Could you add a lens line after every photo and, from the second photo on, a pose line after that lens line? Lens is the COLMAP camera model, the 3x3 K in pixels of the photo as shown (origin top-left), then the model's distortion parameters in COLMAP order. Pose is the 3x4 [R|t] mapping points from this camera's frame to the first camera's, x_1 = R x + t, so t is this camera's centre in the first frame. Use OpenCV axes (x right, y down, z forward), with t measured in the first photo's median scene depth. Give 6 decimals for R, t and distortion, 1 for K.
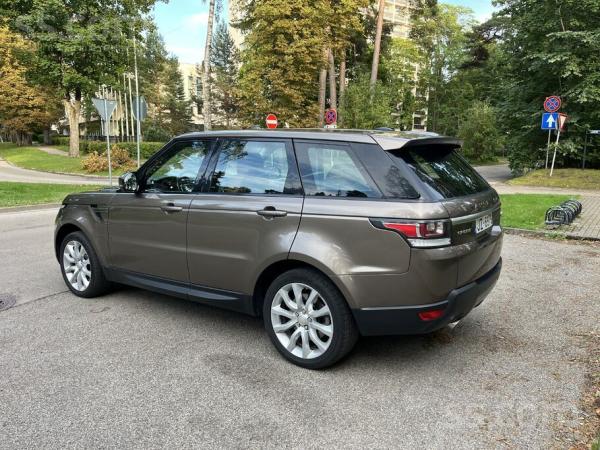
lens RADIAL K [[457.1, 0, 305.7], [0, 457.1, 223.5], [0, 0, 1]] dist [0.071529, -0.094750]
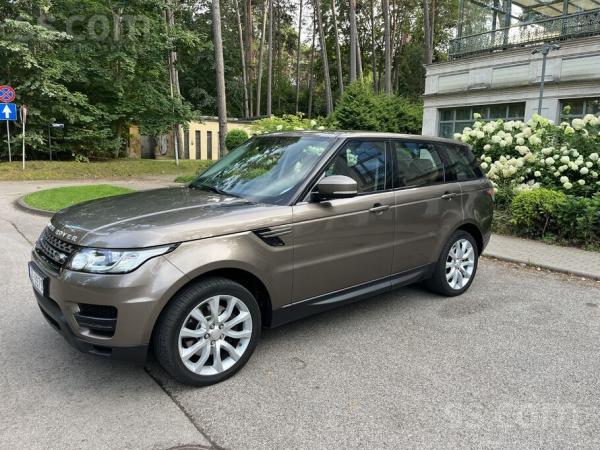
lens RADIAL K [[457.1, 0, 305.7], [0, 457.1, 223.5], [0, 0, 1]] dist [0.071529, -0.094750]
pose [[0.262326, -0.159031, 0.951785, -0.251306], [0.139645, 0.982200, 0.125625, -0.029383], [-0.954822, 0.099958, 0.279865, 0.172362]]
